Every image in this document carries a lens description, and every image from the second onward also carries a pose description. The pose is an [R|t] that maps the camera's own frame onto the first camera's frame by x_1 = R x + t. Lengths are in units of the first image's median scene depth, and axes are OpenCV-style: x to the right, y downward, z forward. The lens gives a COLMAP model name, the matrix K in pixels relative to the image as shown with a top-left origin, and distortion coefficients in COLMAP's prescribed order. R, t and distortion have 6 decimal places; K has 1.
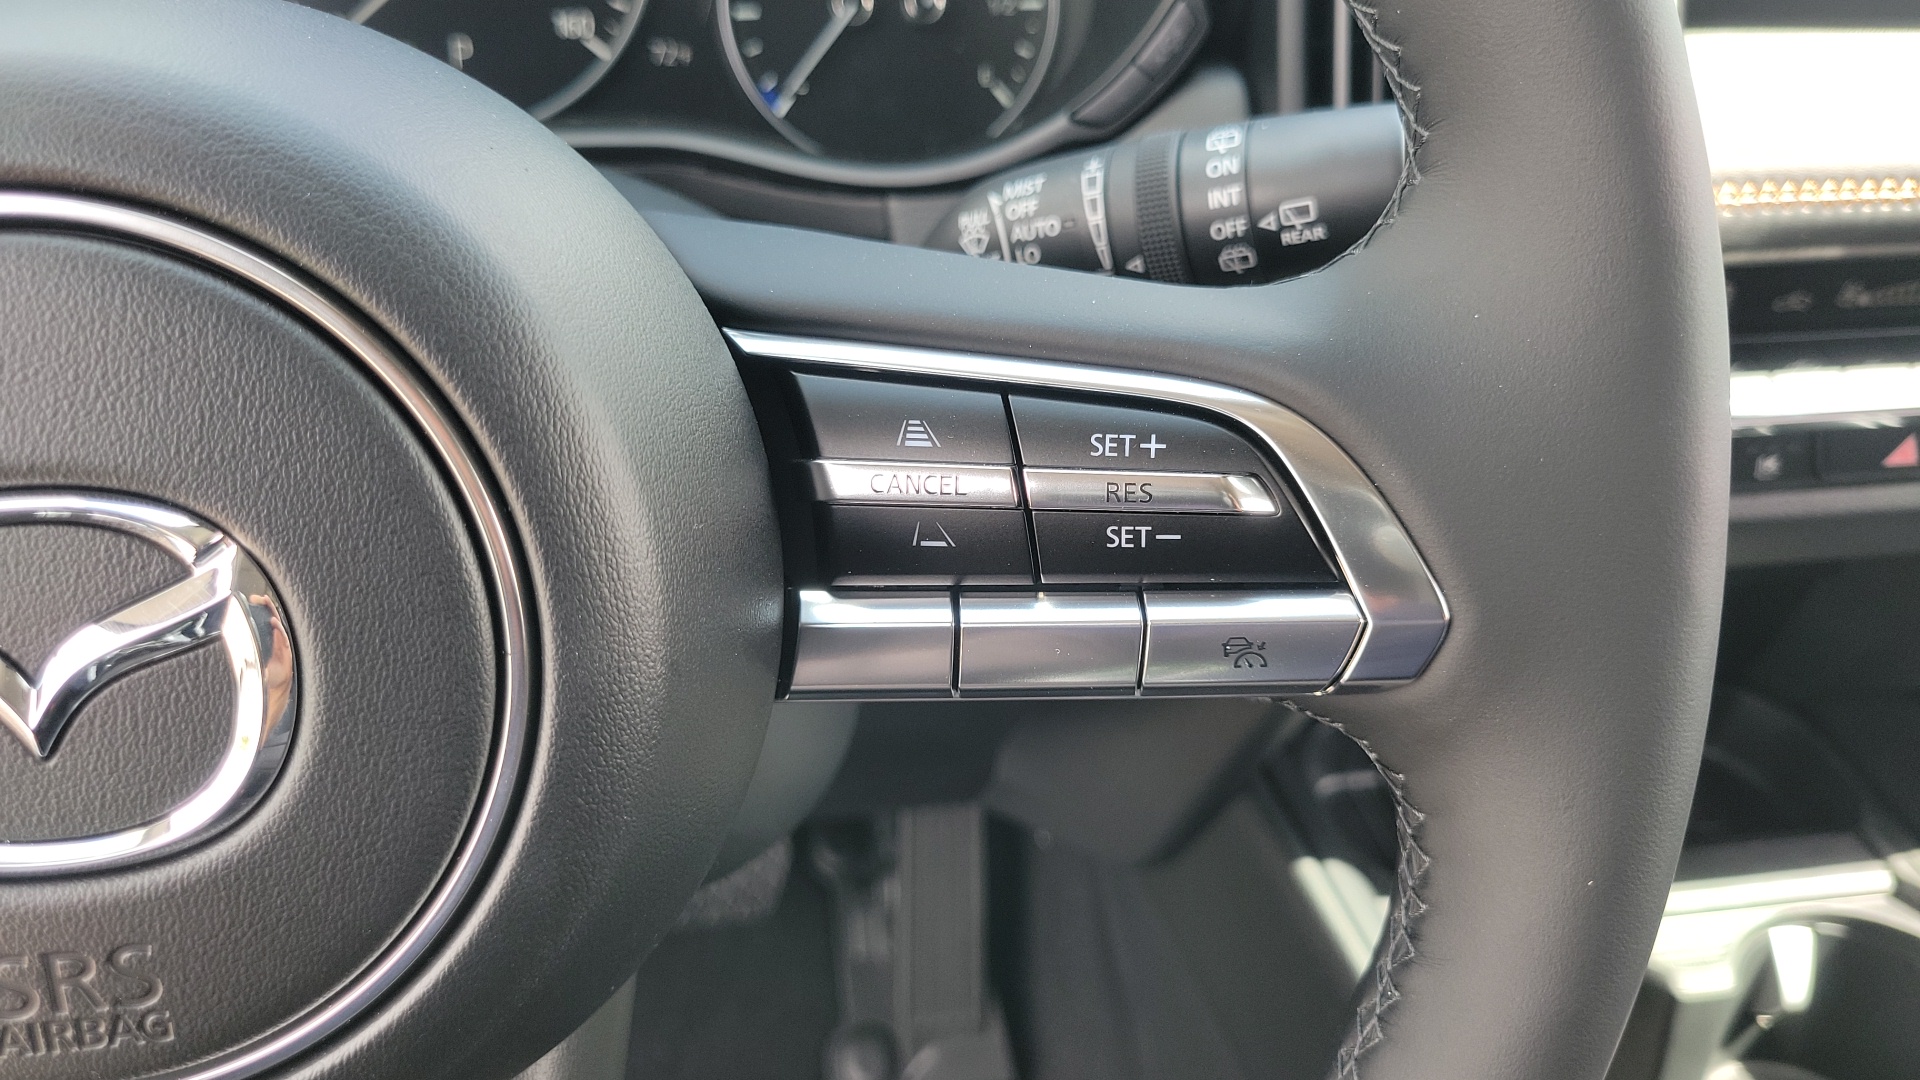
lens RADIAL K [[1494.7, 0, 960.0], [0, 1494.7, 540.0], [0, 0, 1]] dist [-0.009098, -0.001858]
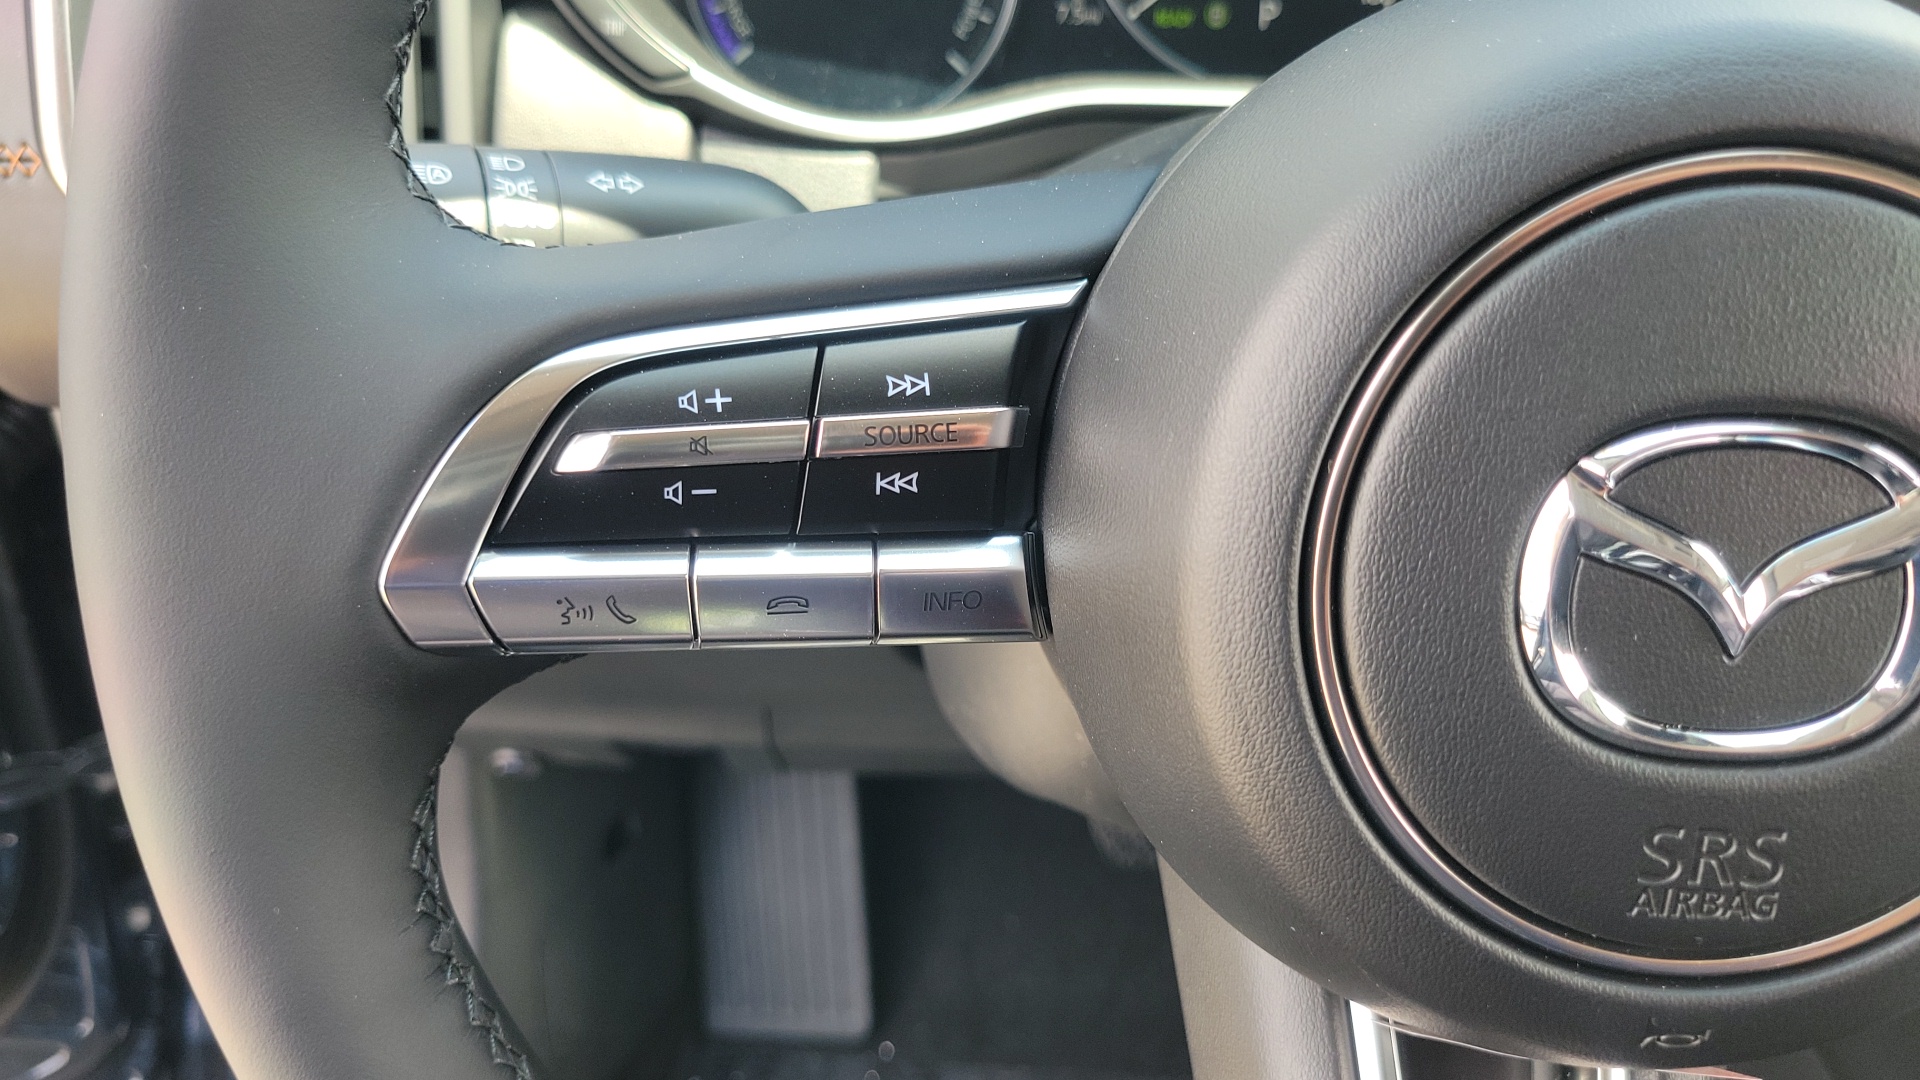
lens RADIAL K [[1494.7, 0, 960.0], [0, 1494.7, 540.0], [0, 0, 1]] dist [-0.009098, -0.001858]
pose [[0.981448, 0.101244, -0.162815, -0.569301], [-0.097174, 0.994727, 0.032794, 0.044812], [0.165276, -0.016365, 0.986112, -0.120583]]
